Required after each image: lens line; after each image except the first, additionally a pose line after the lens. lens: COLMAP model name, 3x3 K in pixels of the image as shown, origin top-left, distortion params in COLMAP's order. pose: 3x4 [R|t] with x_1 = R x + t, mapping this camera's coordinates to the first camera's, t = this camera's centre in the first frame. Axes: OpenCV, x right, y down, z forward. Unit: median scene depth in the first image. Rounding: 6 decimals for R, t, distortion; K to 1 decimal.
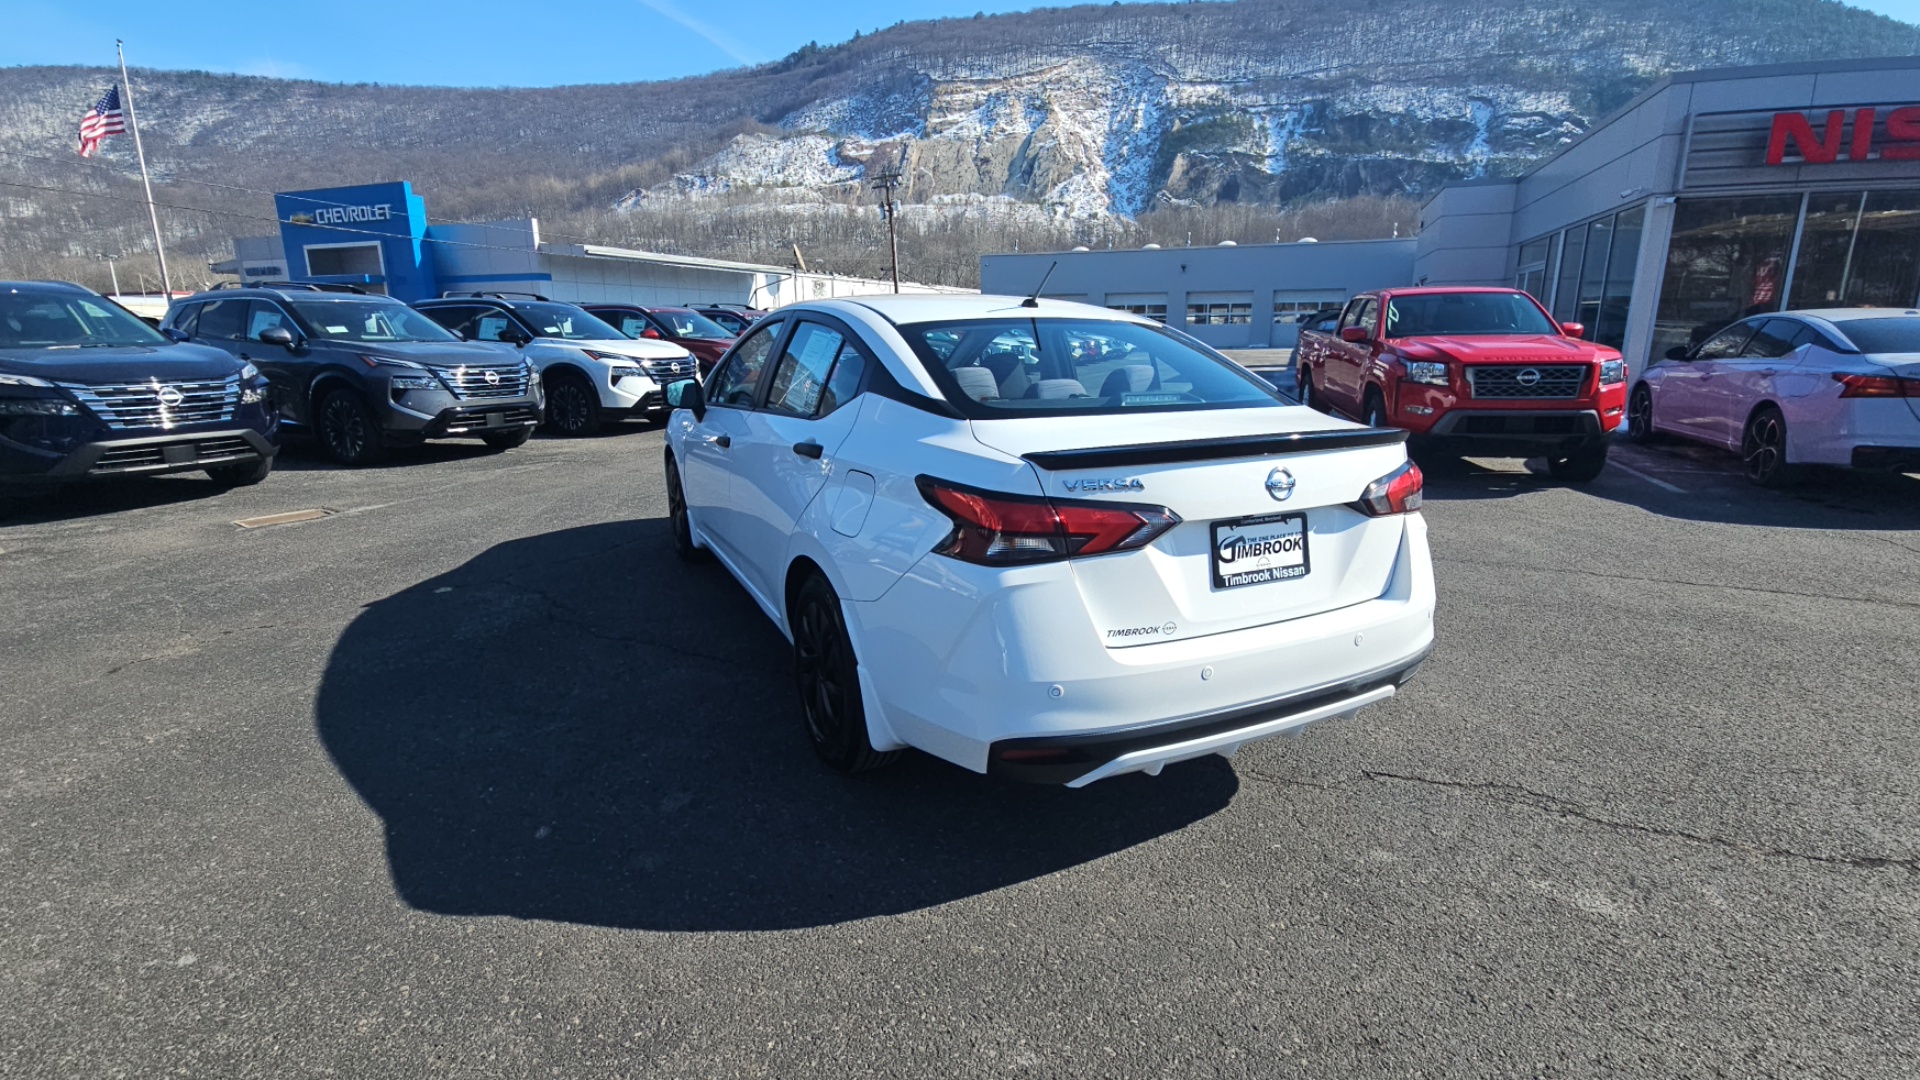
lens RADIAL K [[859.1, 0, 956.7], [0, 859.1, 540.8], [0, 0, 1]] dist [0.016467, -0.010524]
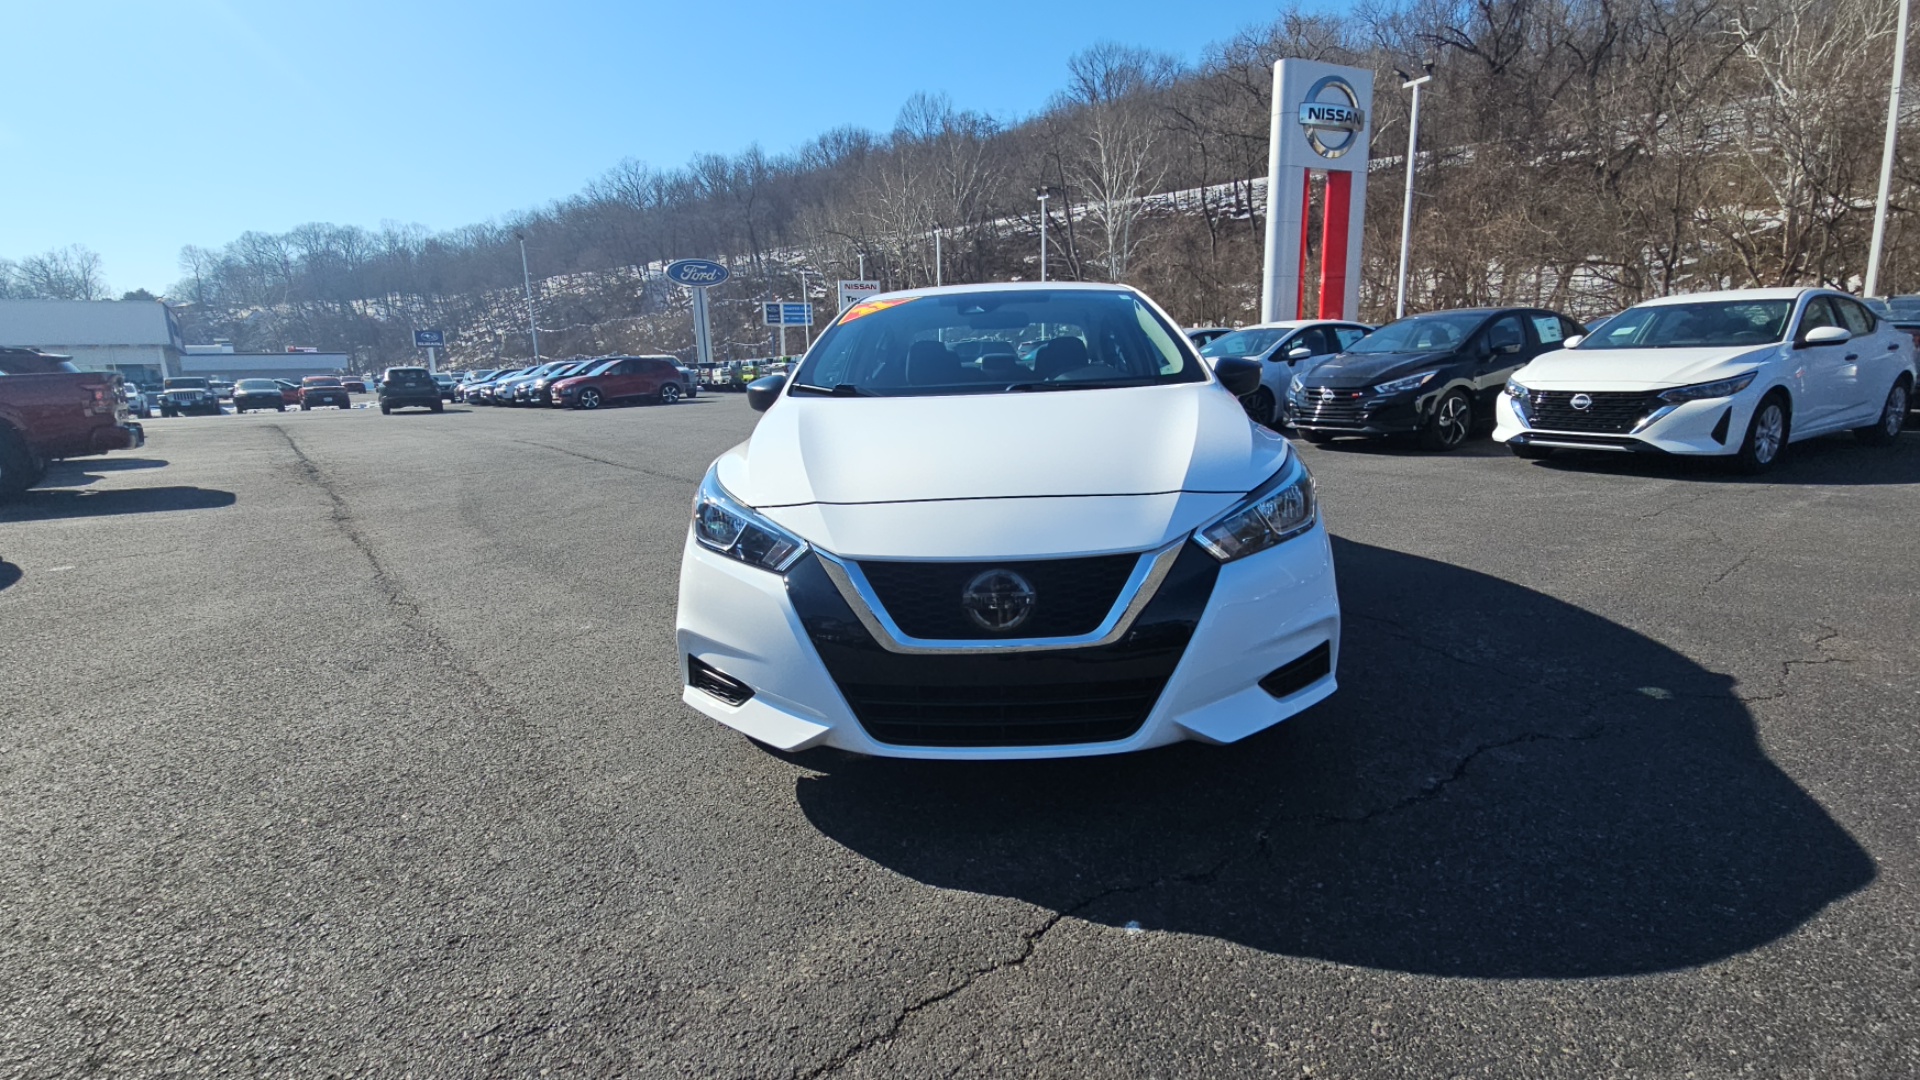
lens RADIAL K [[859.1, 0, 954.3], [0, 859.1, 543.9], [0, 0, 1]] dist [0.016467, -0.010524]
pose [[-0.873006, -0.073248, 0.482178, -0.588016], [0.147136, 0.903036, 0.403579, -0.473114], [-0.464986, 0.423273, -0.777579, 2.185771]]
